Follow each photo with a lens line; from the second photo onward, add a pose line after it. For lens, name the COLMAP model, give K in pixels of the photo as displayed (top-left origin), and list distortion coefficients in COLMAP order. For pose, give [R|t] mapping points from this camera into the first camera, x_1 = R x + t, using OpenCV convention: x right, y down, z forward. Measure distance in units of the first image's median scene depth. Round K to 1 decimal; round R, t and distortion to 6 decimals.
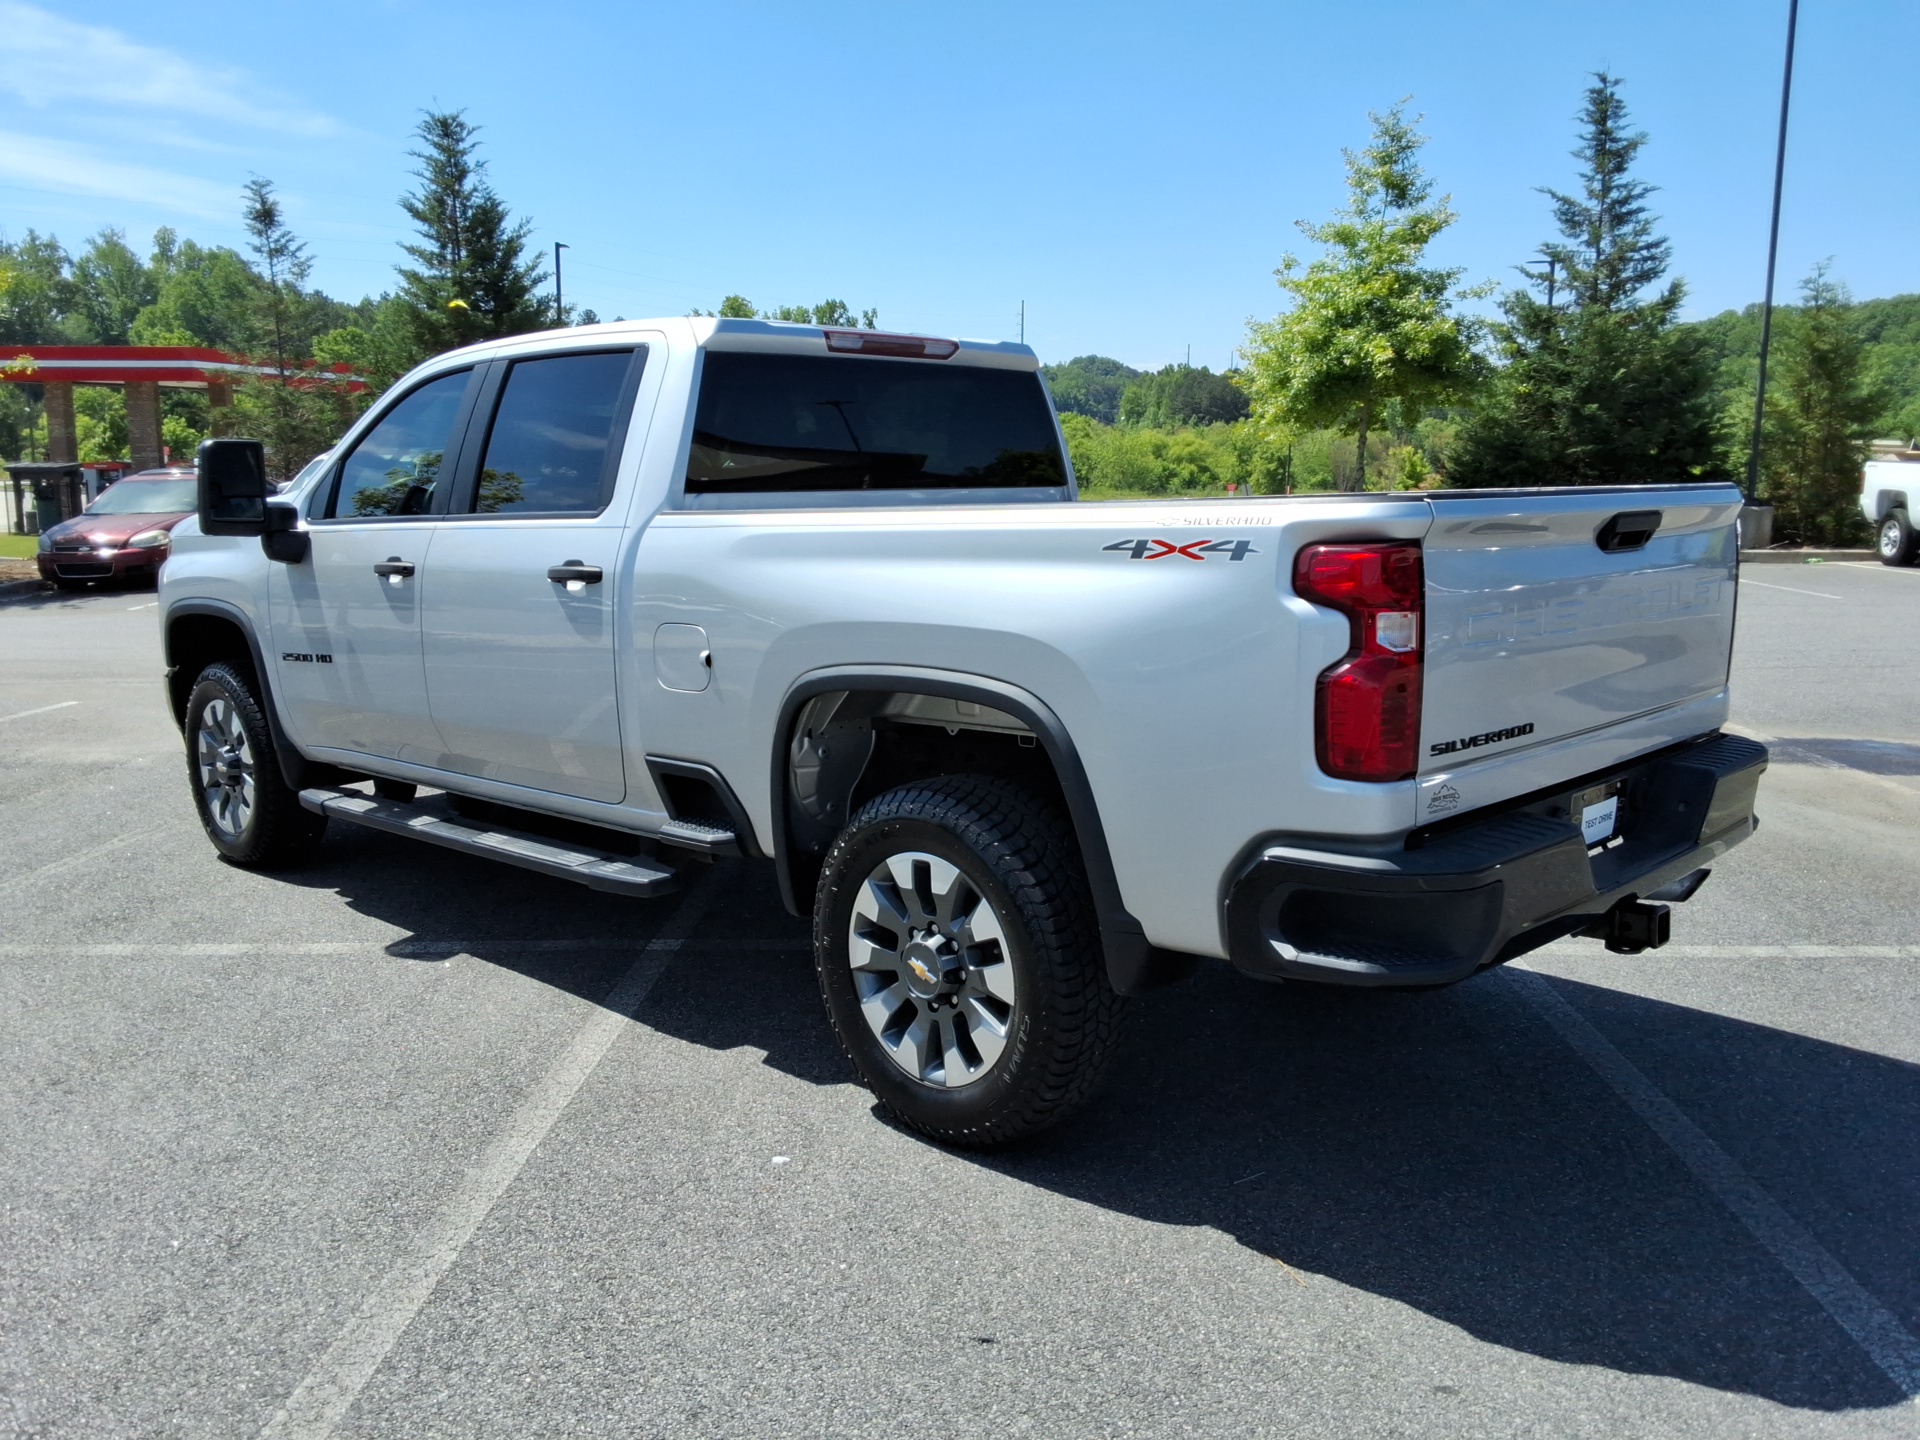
lens RADIAL K [[1556.2, 0, 979.6], [0, 1556.2, 711.3], [0, 0, 1]] dist [0.127780, -0.213679]
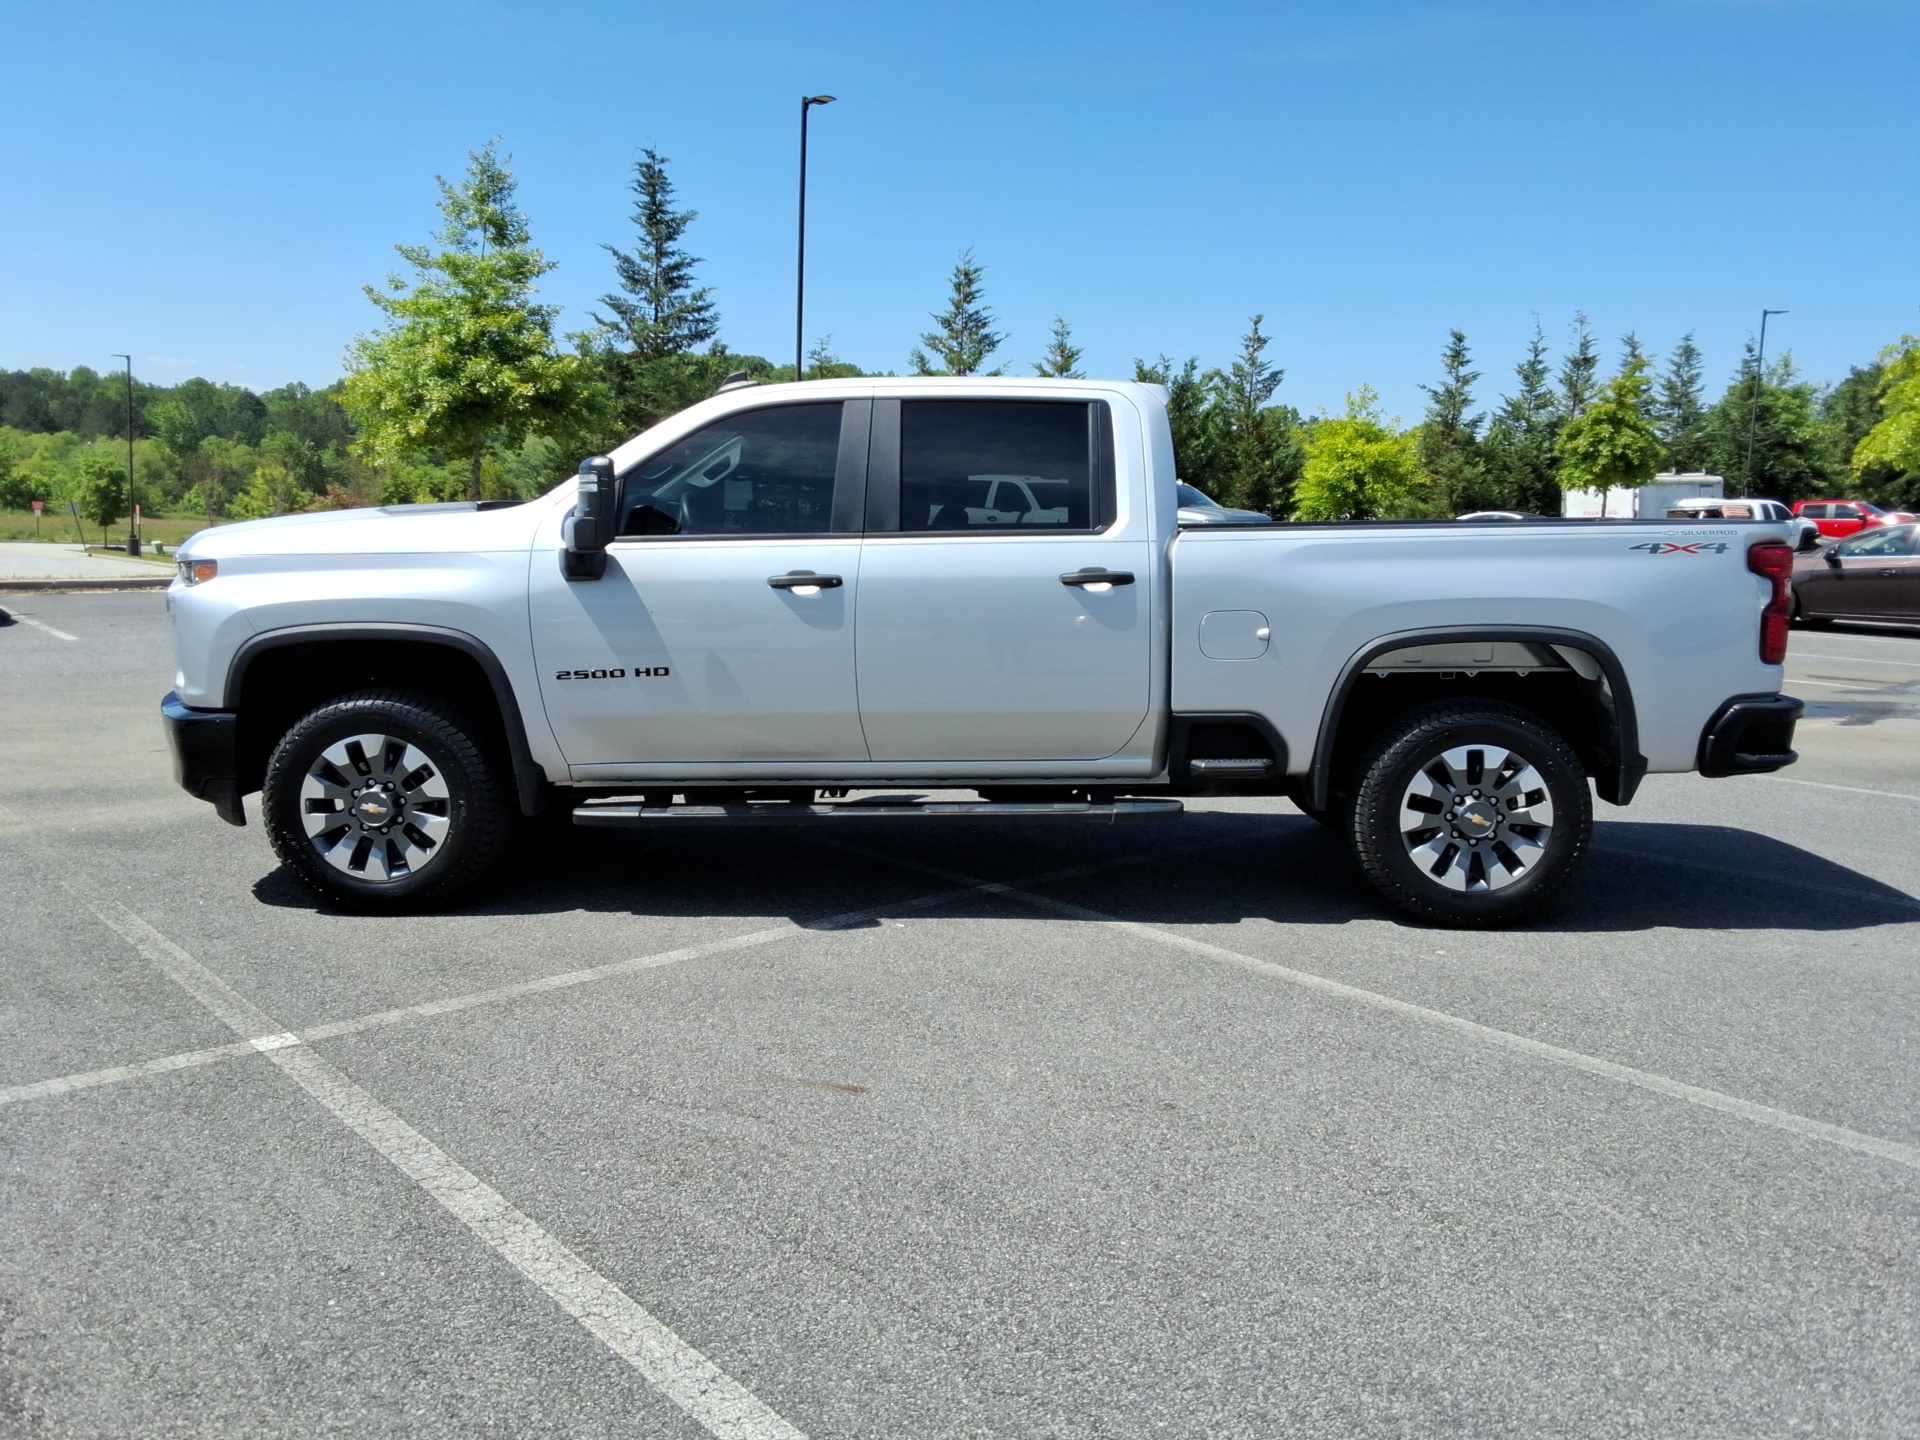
lens RADIAL K [[1556.2, 0, 979.6], [0, 1556.2, 711.3], [0, 0, 1]] dist [0.127780, -0.213679]
pose [[0.735912, -0.069764, 0.673474, -0.664675], [0.080701, 0.996625, 0.015055, -0.003167], [-0.672251, 0.043271, 0.739058, 0.073766]]
